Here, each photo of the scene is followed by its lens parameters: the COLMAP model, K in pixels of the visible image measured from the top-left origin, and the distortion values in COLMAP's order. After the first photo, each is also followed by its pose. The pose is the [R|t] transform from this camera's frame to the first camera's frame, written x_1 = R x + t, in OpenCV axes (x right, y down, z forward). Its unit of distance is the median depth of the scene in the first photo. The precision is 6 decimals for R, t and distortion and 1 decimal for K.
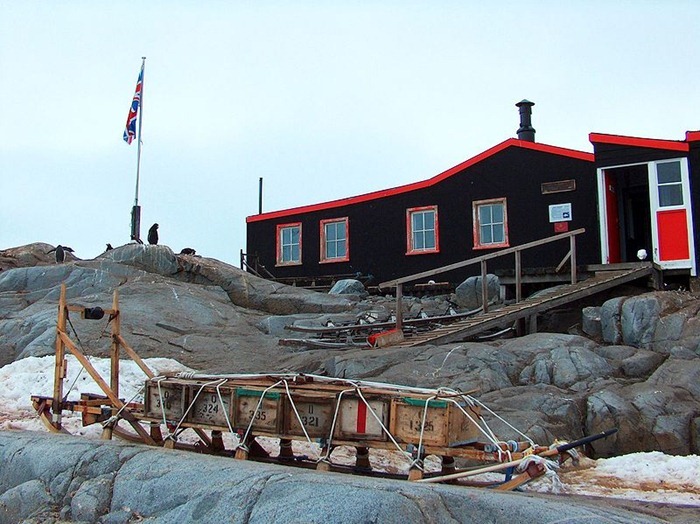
lens RADIAL K [[777.8, 0, 350.0], [0, 777.8, 262.0], [0, 0, 1]] dist [-0.240610, 0.186078]
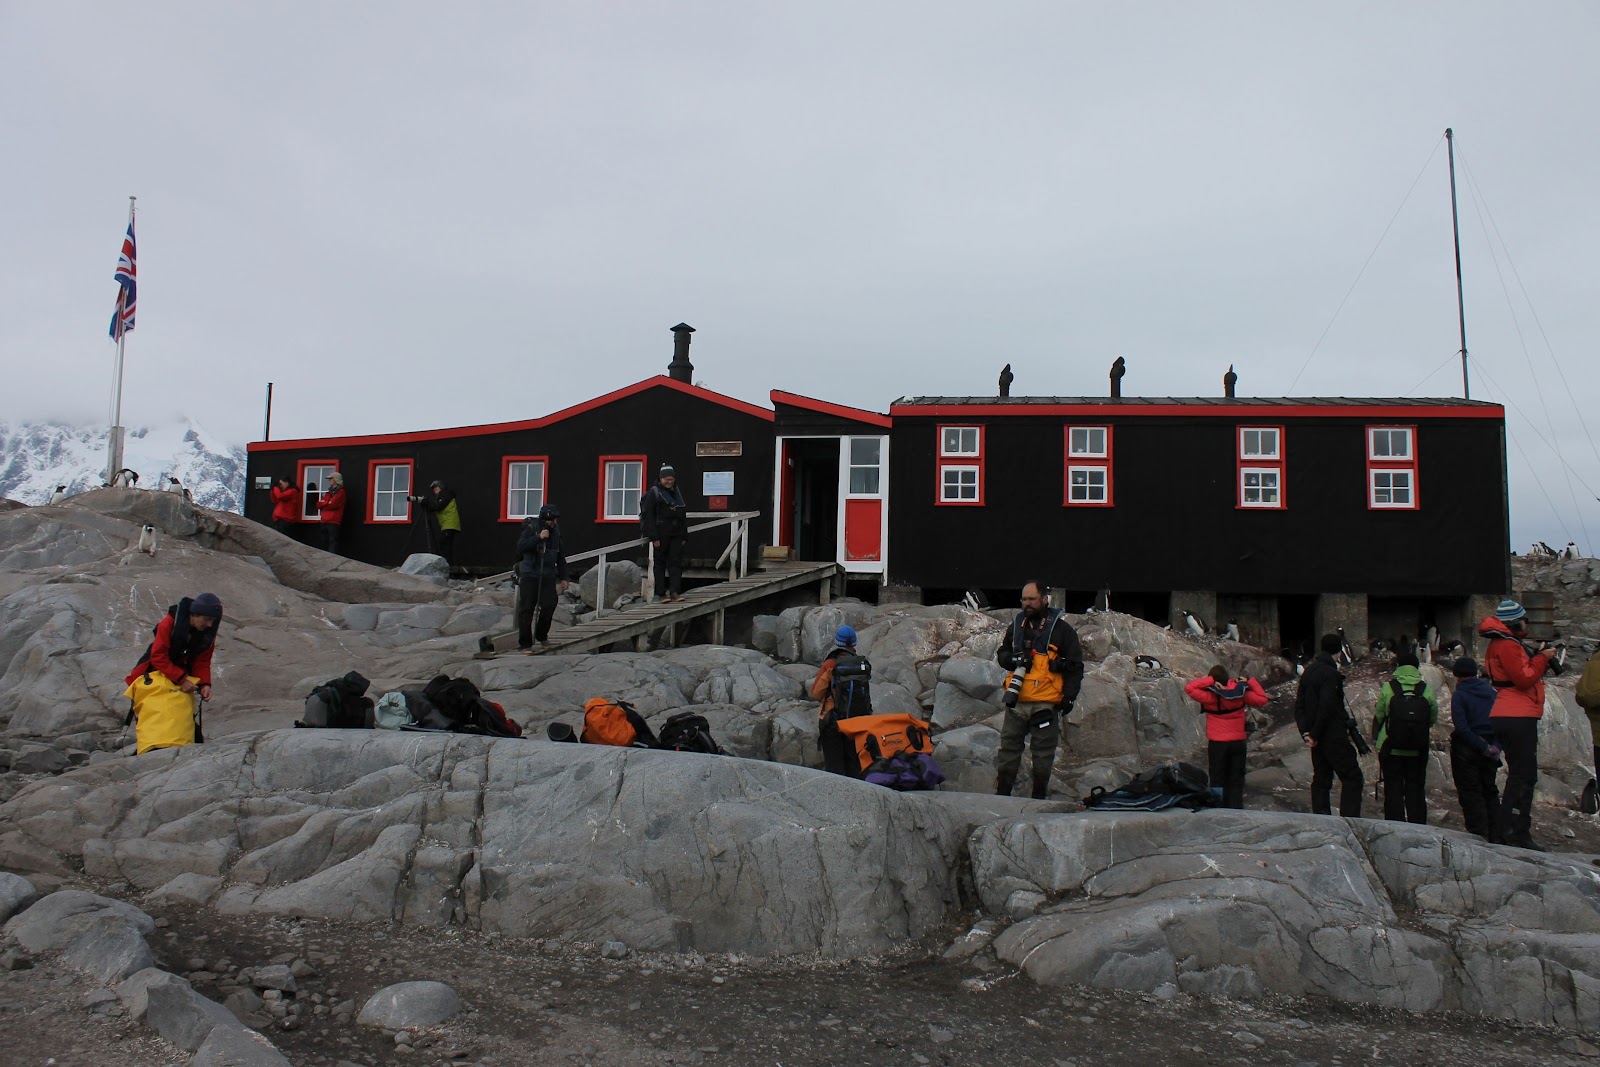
lens RADIAL K [[1361.5, 0, 800.0], [0, 1361.5, 533.5], [0, 0, 1]] dist [-0.075044, 0.002798]
pose [[0.926612, 0.066293, 0.370129, -0.174090], [-0.075267, 0.997115, 0.009837, -0.041026], [-0.368409, -0.036973, 0.928928, -0.338275]]
